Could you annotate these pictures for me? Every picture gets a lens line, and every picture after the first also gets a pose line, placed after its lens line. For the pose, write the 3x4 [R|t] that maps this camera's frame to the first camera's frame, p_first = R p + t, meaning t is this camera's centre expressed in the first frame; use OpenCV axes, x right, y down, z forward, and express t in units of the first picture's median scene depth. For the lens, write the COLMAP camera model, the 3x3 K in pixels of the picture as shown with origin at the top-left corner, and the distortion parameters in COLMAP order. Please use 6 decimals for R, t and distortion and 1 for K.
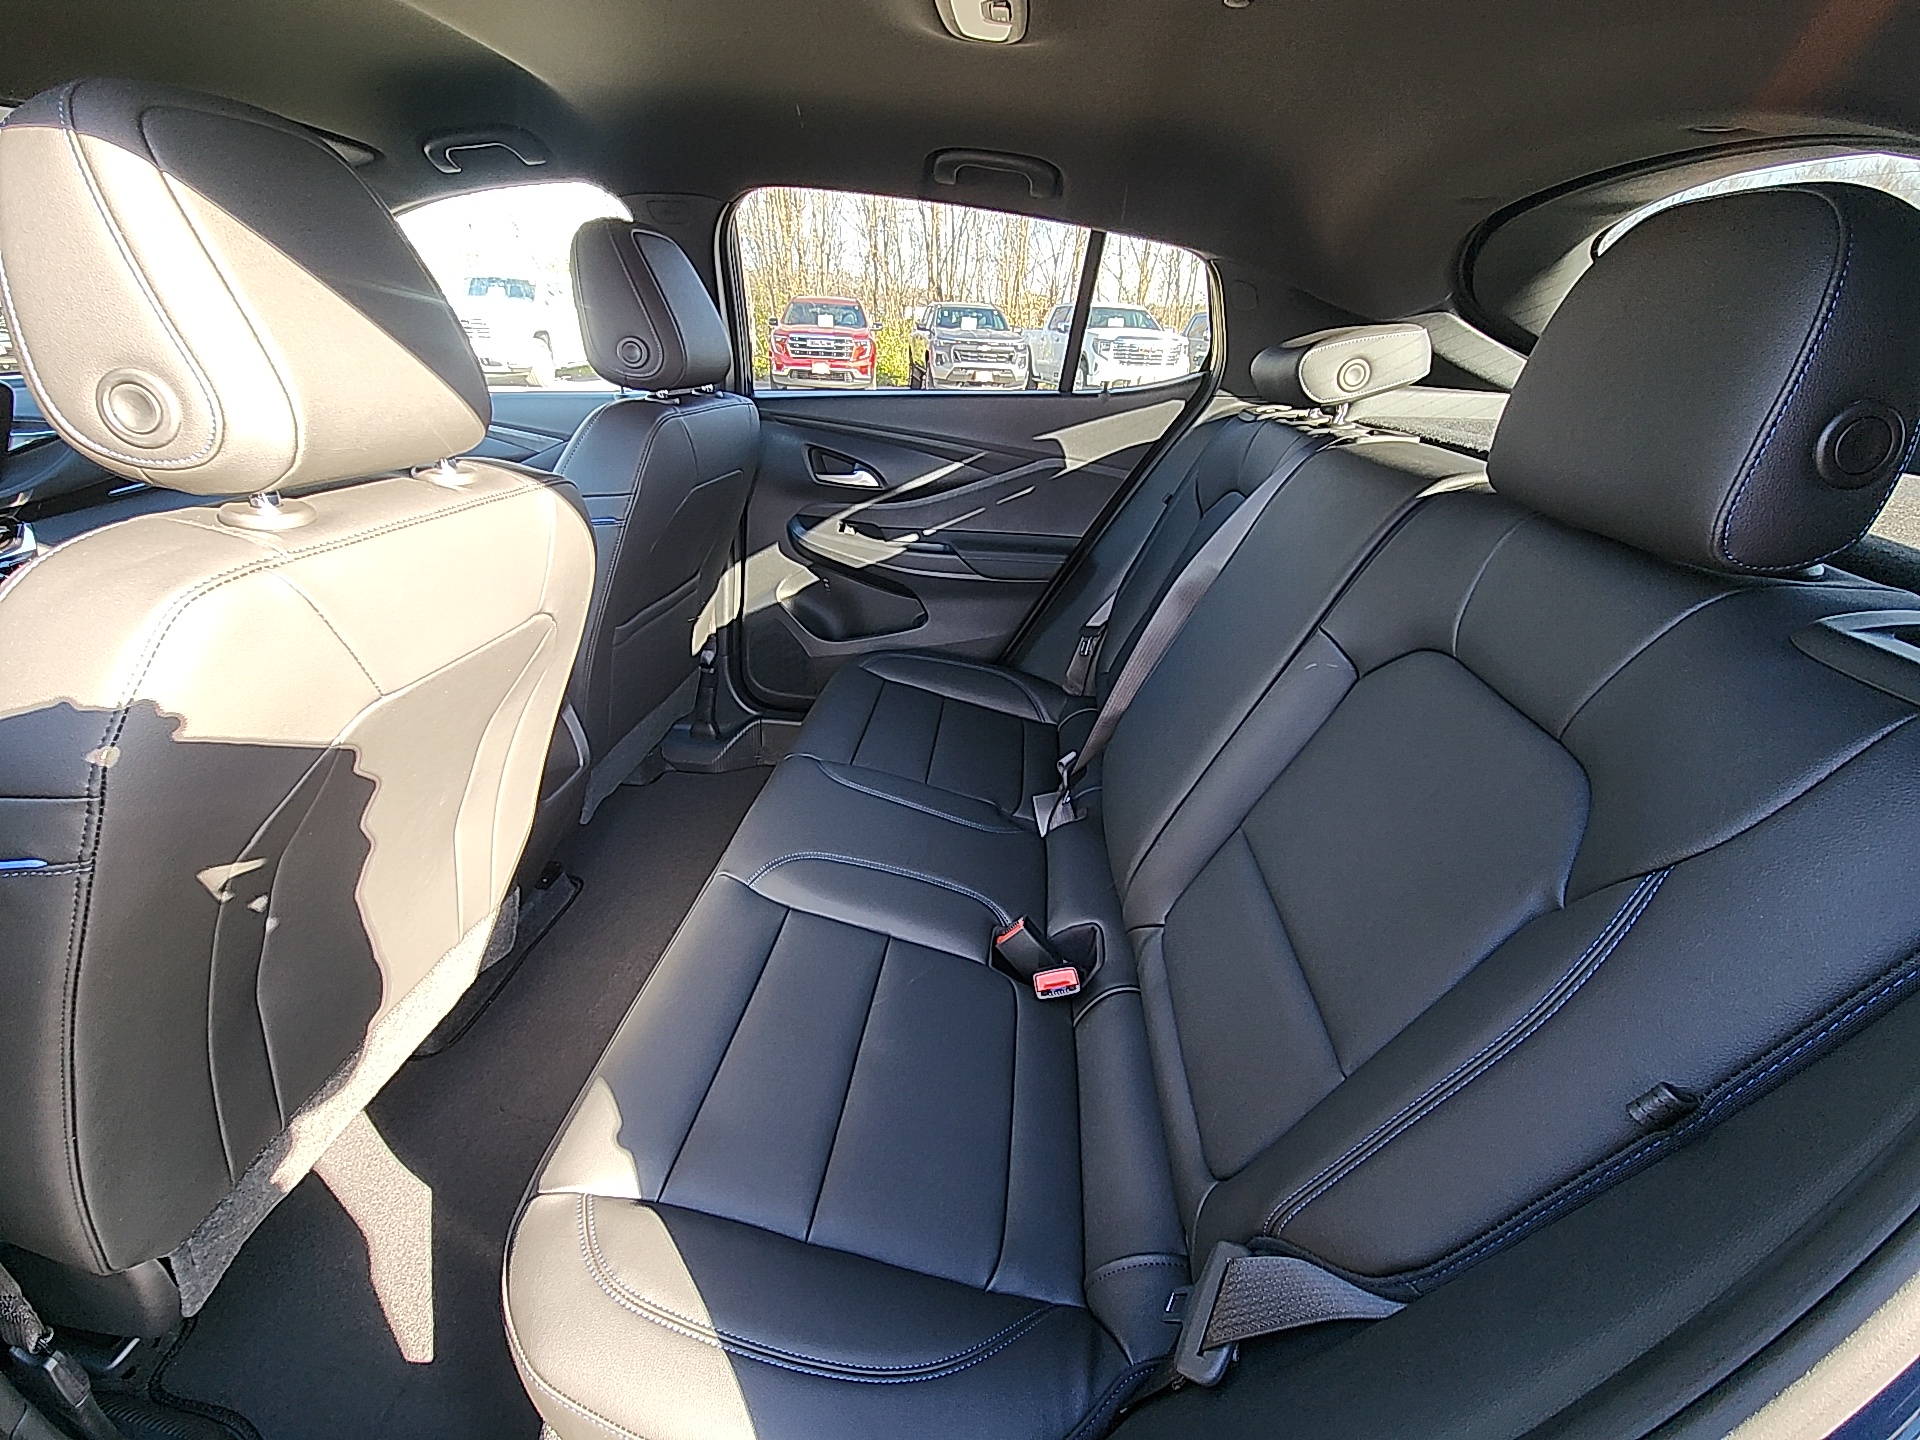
lens RADIAL K [[761.4, 0, 946.6], [0, 761.4, 696.4], [0, 0, 1]] dist [0.014177, -0.012220]
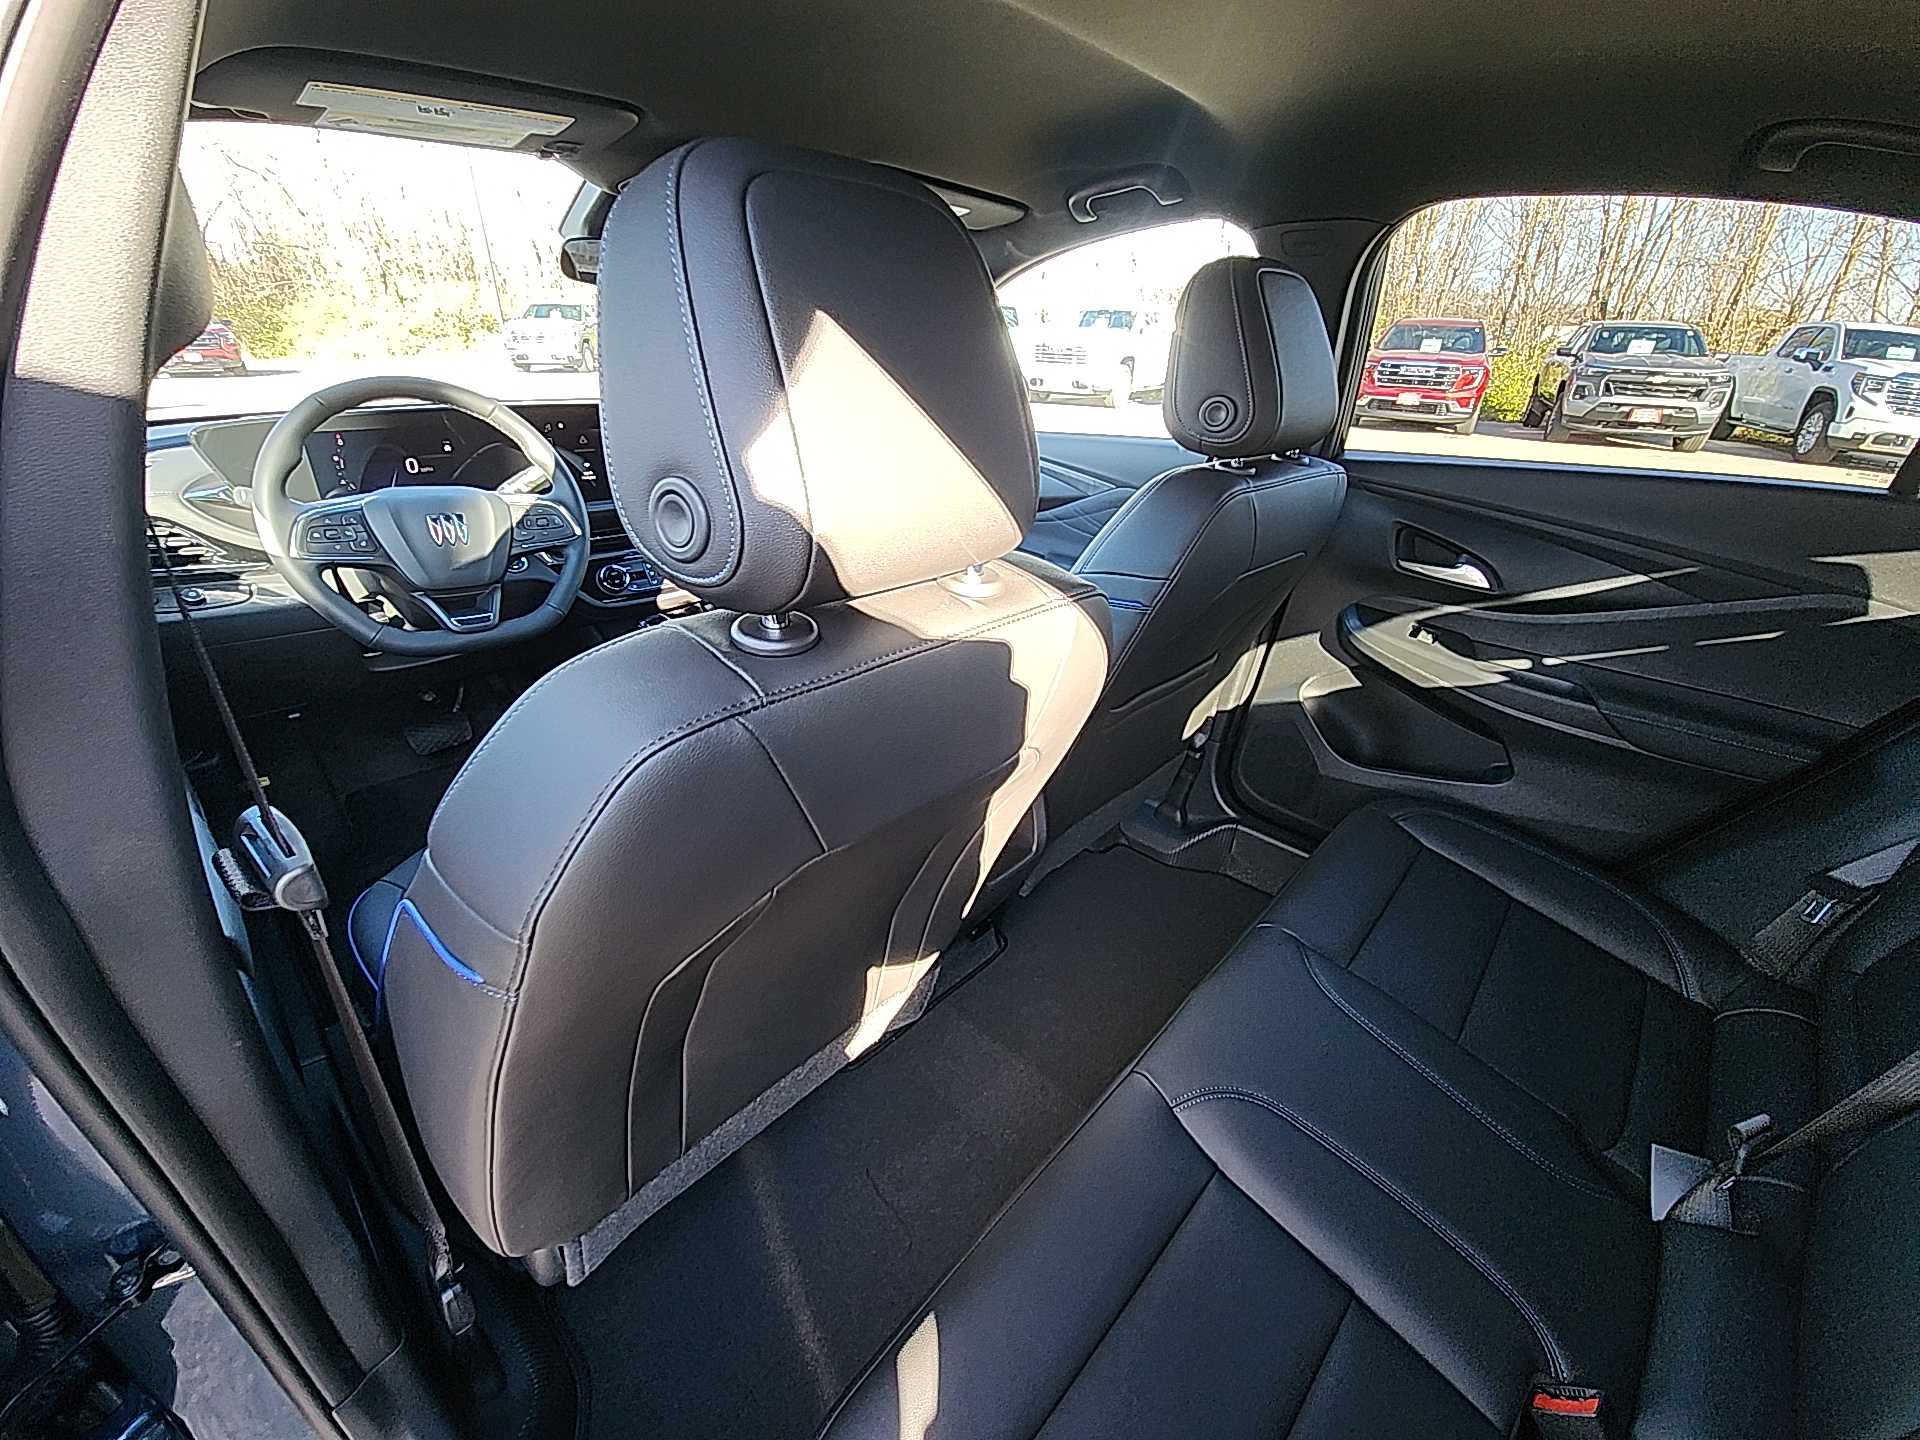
lens RADIAL K [[761.4, 0, 950.2], [0, 761.4, 700.1], [0, 0, 1]] dist [0.014177, -0.012220]
pose [[0.791983, 0.248891, -0.557510, -0.060000], [-0.261598, 0.963404, 0.058477, -0.074395], [0.551661, 0.099530, 0.828108, 0.107818]]
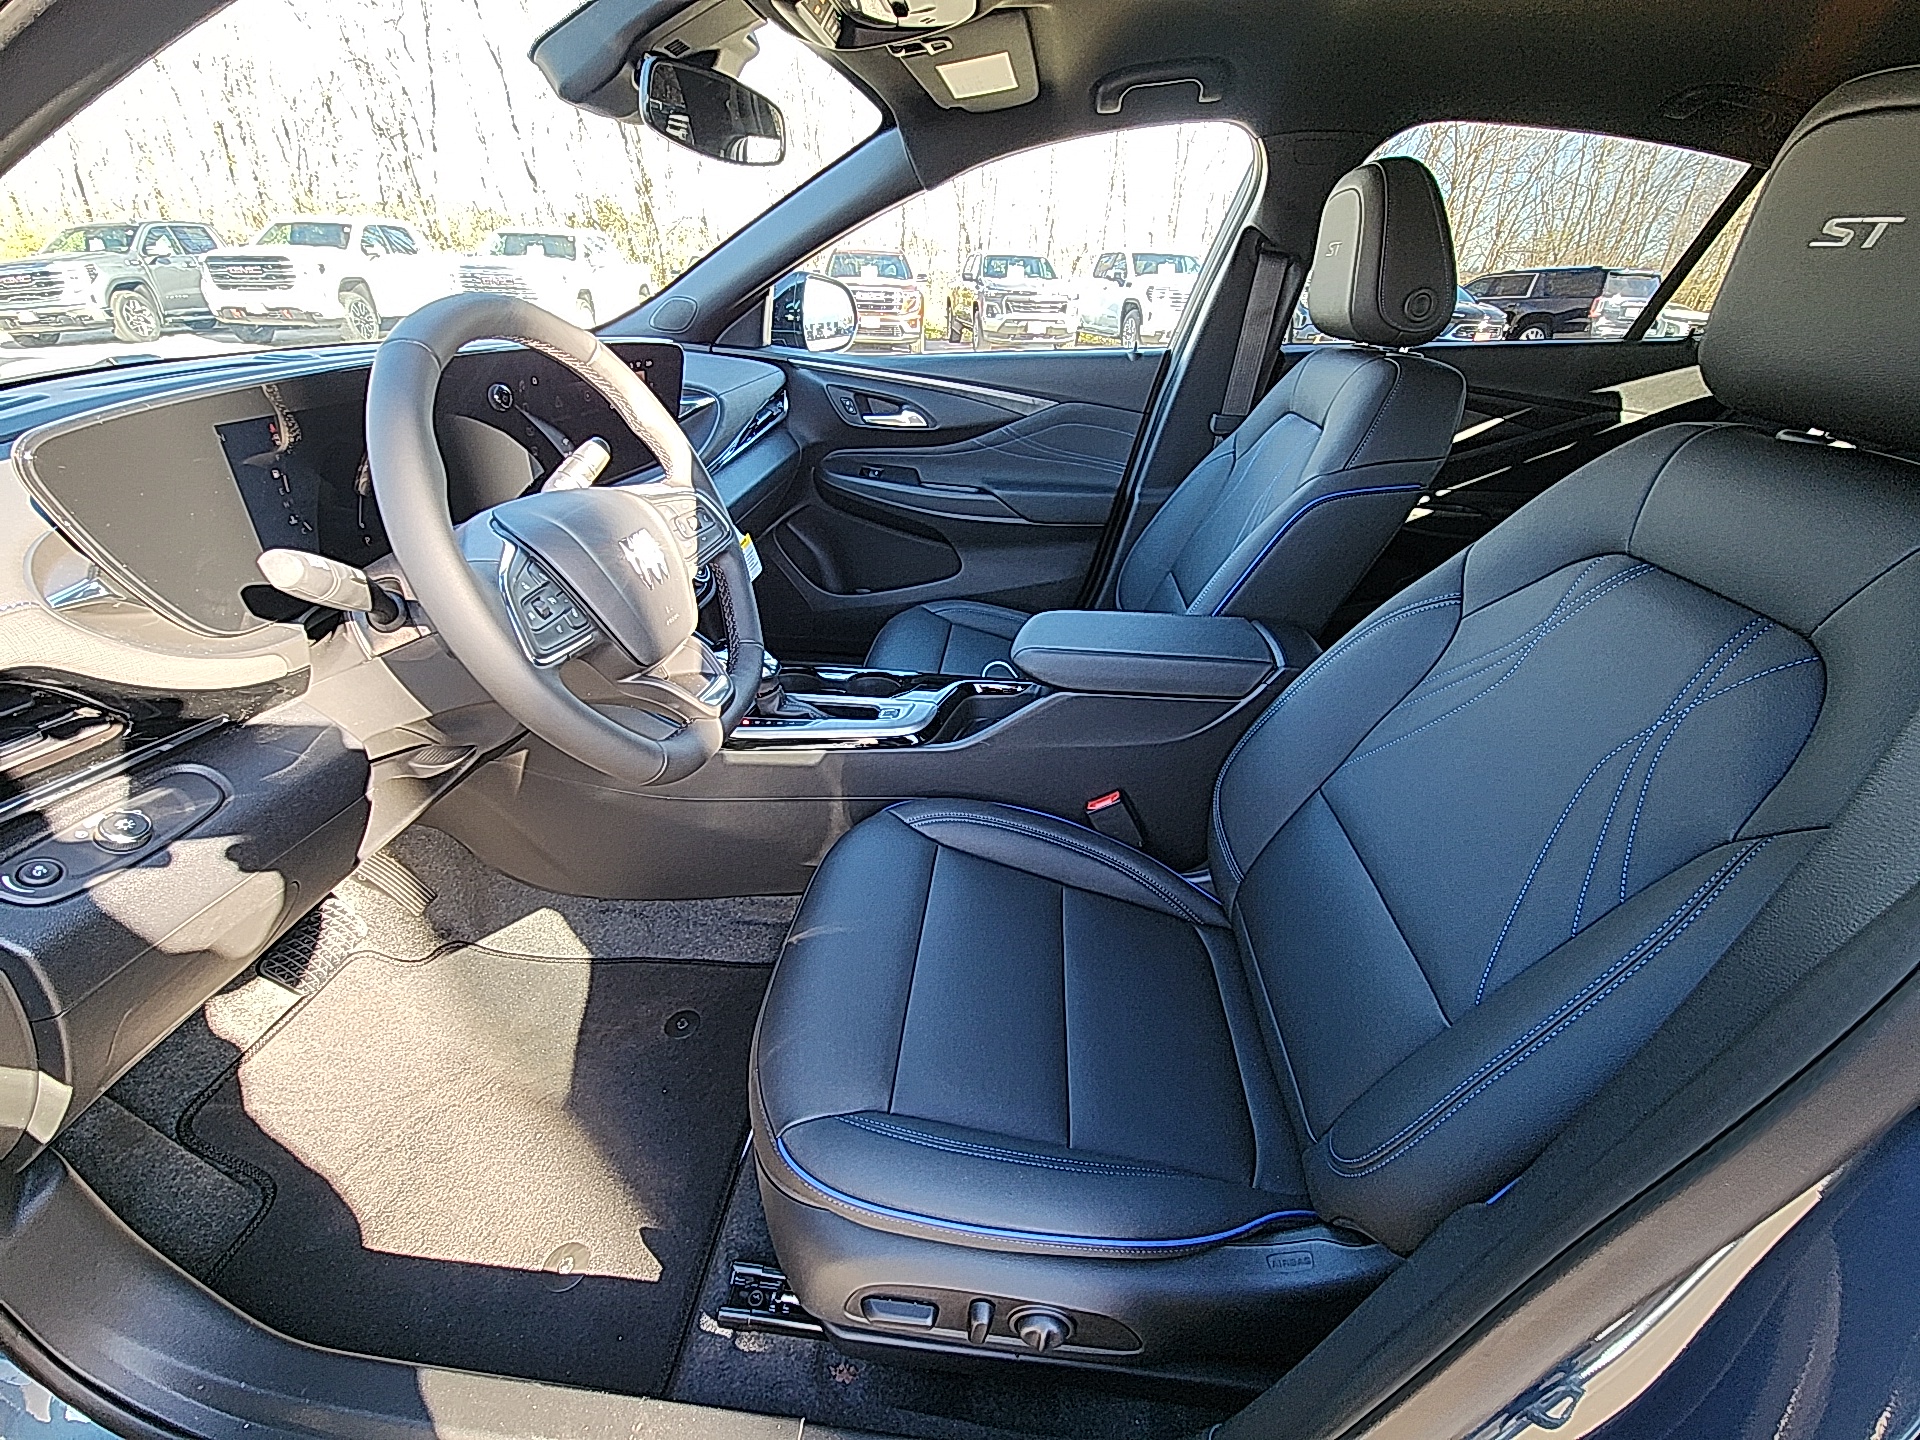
lens RADIAL K [[761.4, 0, 956.3], [0, 761.4, 697.7], [0, 0, 1]] dist [0.014177, -0.012220]
pose [[0.999857, -0.016363, -0.004226, -0.617432], [0.016563, 0.998466, 0.052832, -0.018431], [0.003355, -0.052895, 0.998594, 0.025122]]
